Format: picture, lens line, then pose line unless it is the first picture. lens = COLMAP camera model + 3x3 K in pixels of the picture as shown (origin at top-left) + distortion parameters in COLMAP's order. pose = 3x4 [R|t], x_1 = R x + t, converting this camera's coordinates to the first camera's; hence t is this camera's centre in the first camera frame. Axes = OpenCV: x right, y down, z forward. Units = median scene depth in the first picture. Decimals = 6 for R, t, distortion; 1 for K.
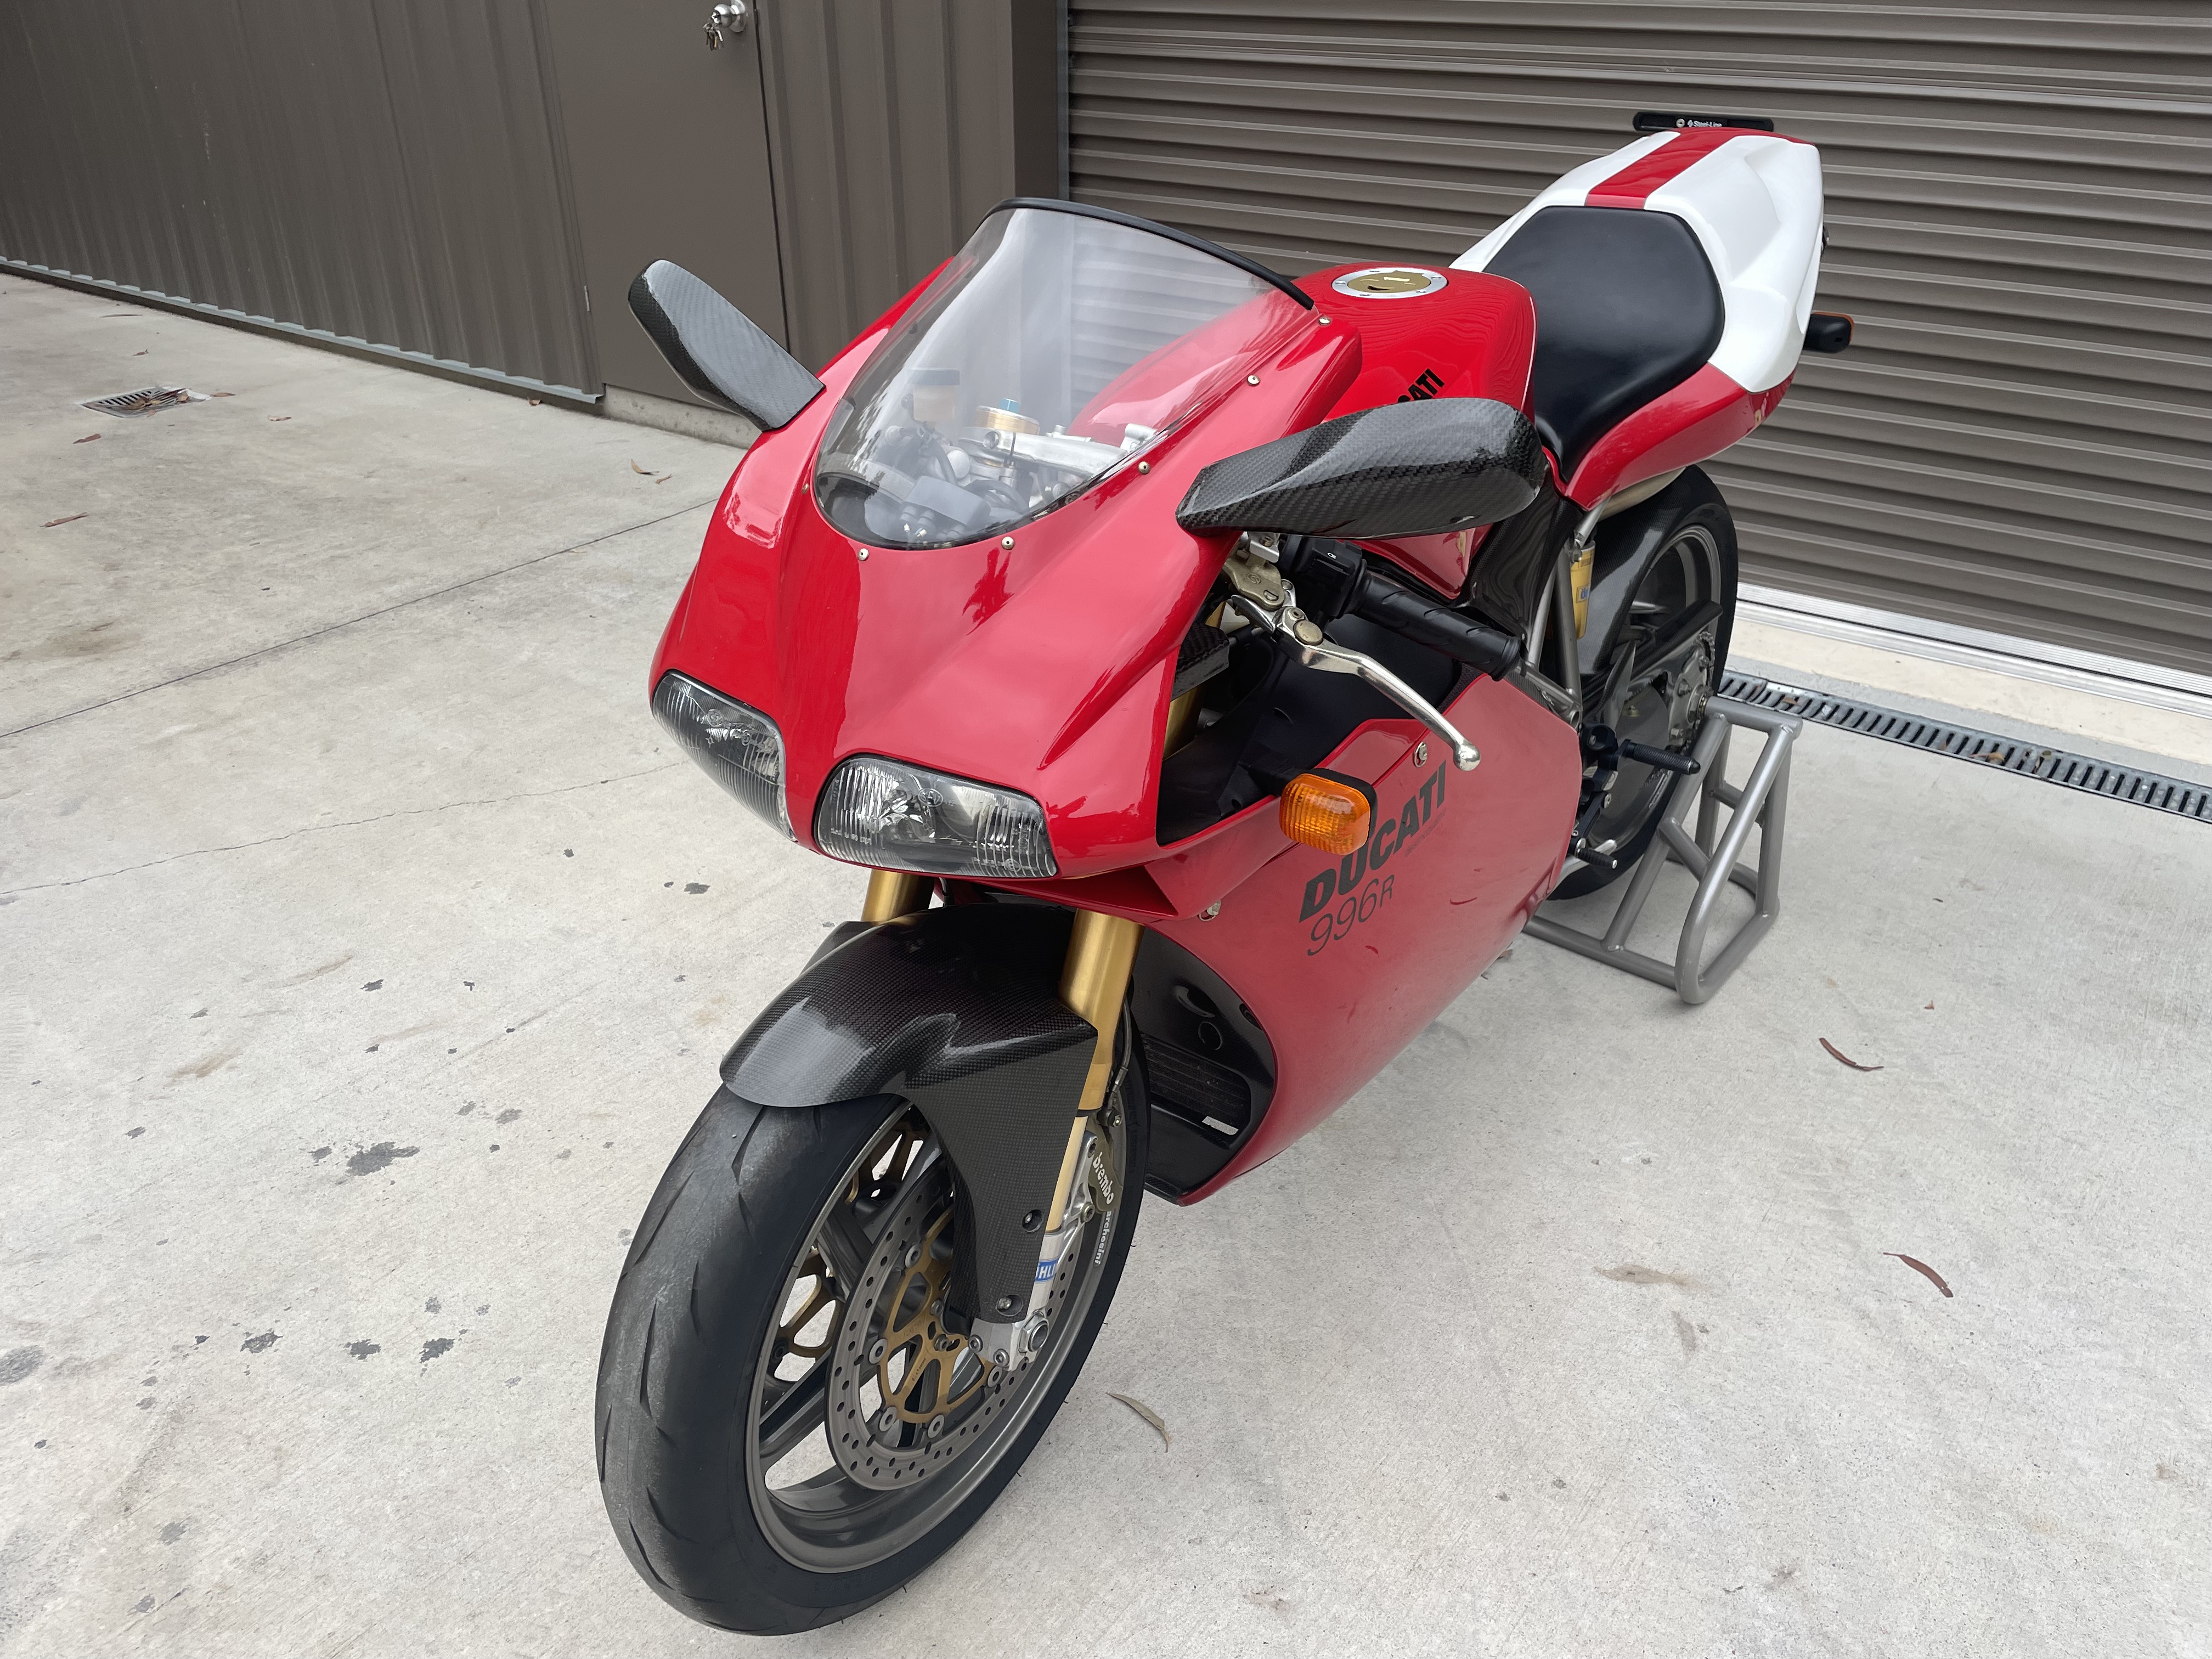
lens RADIAL K [[1685.3, 0, 1121.1], [0, 1685.3, 839.8], [0, 0, 1]] dist [0.084003, -0.111458]
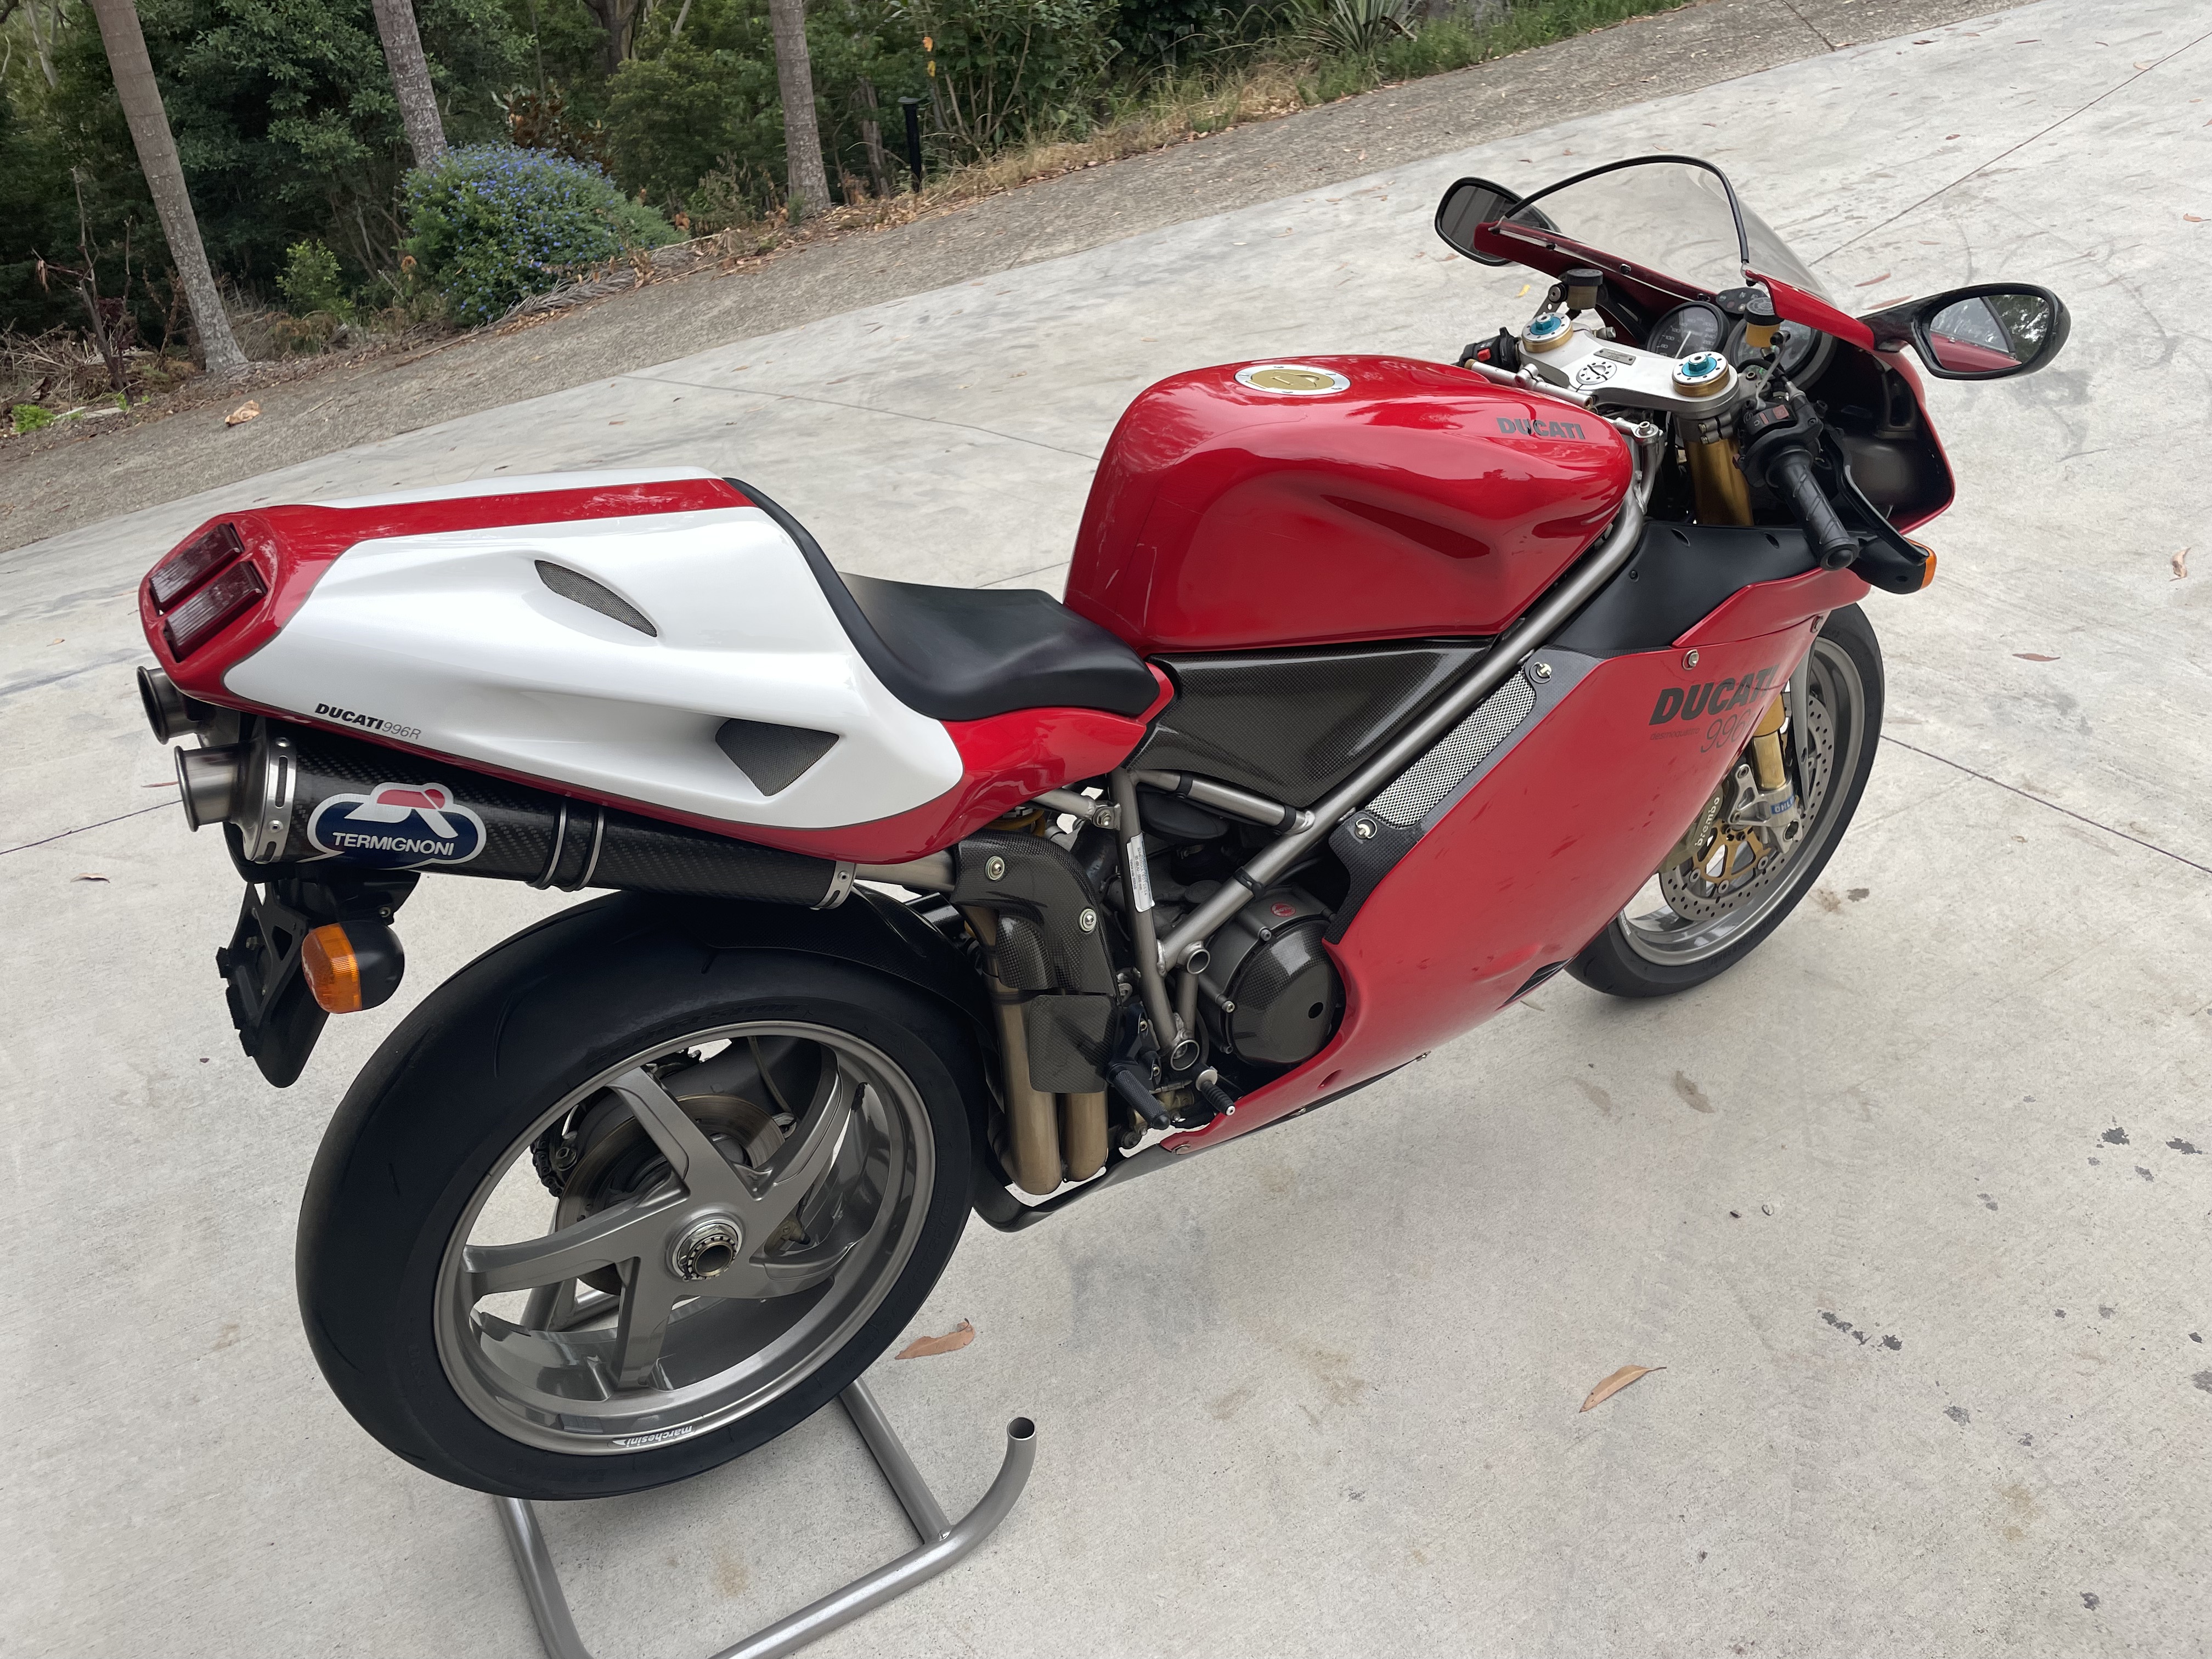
lens RADIAL K [[1685.3, 0, 1087.5], [0, 1685.3, 816.6], [0, 0, 1]] dist [0.084003, -0.111458]
pose [[-0.931928, -0.158450, 0.326197, -0.082472], [0.203449, 0.516170, 0.831972, -0.933097], [-0.300199, 0.841702, -0.448797, 1.517014]]
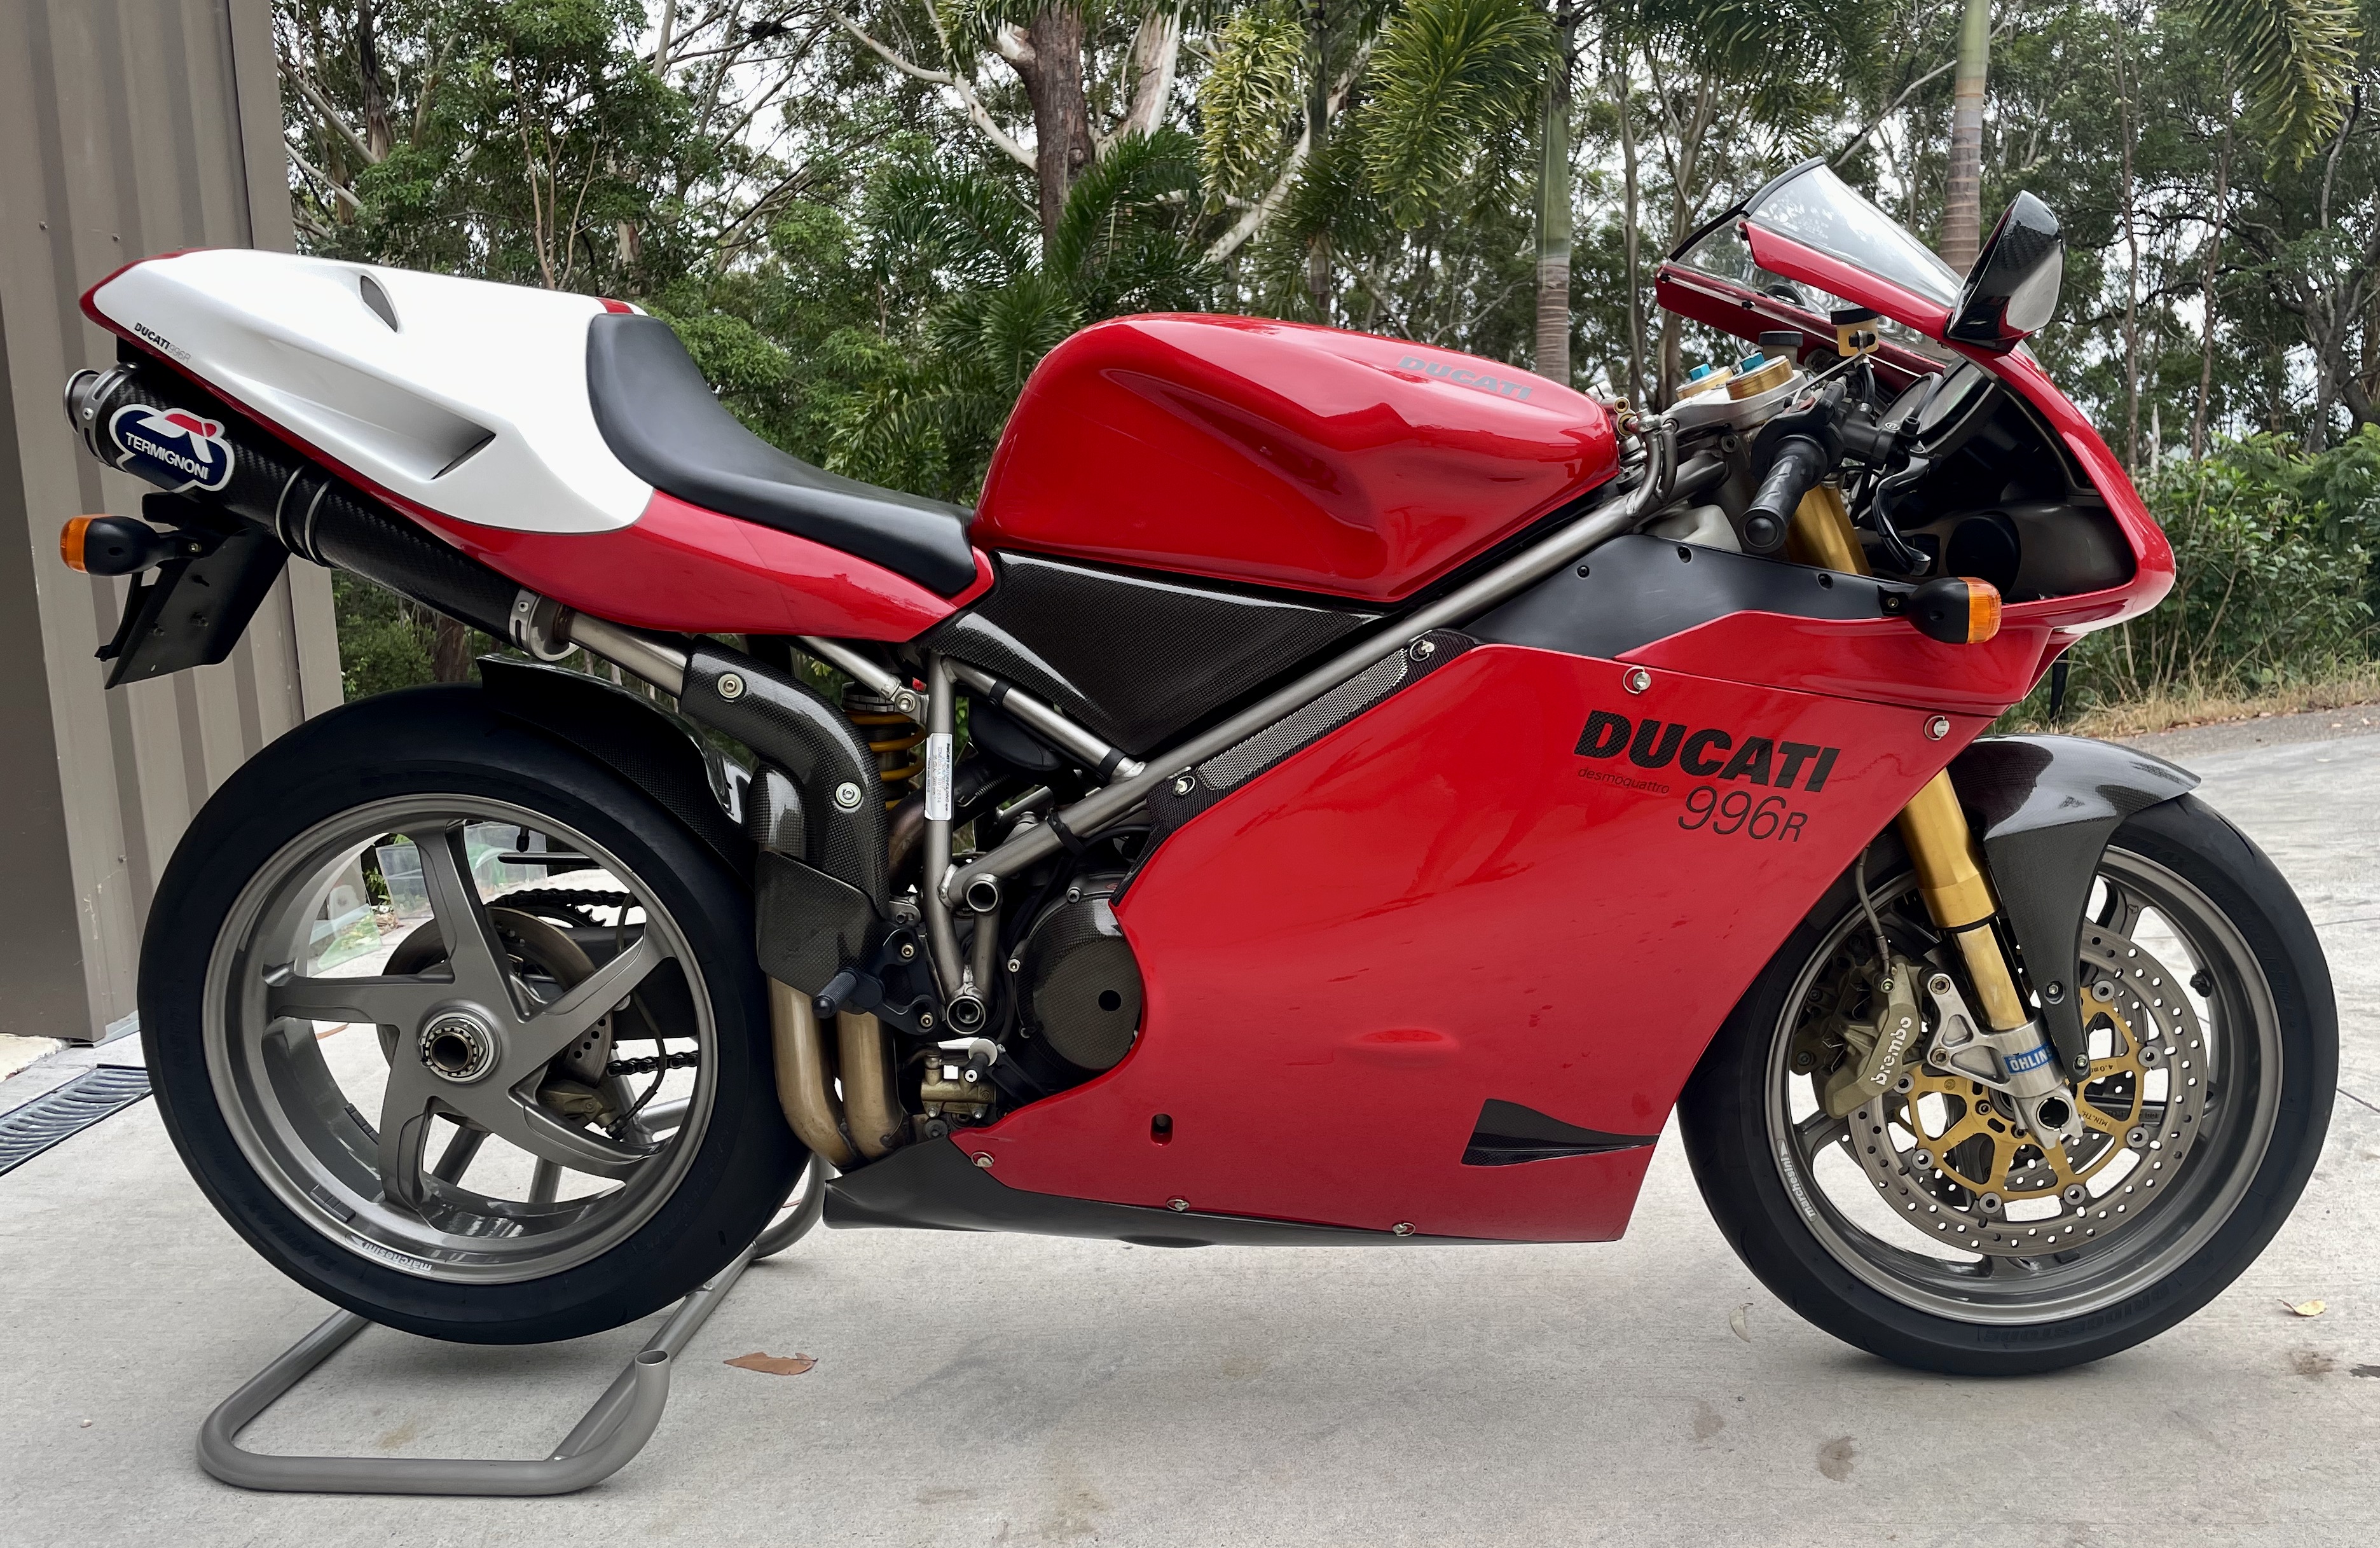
lens RADIAL K [[1960.8, 0, 1274.0], [0, 1960.8, 834.6], [0, 0, 1]] dist [0.058807, -0.059896]
pose [[-0.583421, -0.159834, 0.796287, -0.685087], [0.389783, 0.805047, 0.447178, -0.515819], [-0.712523, 0.571272, -0.407381, 1.424647]]
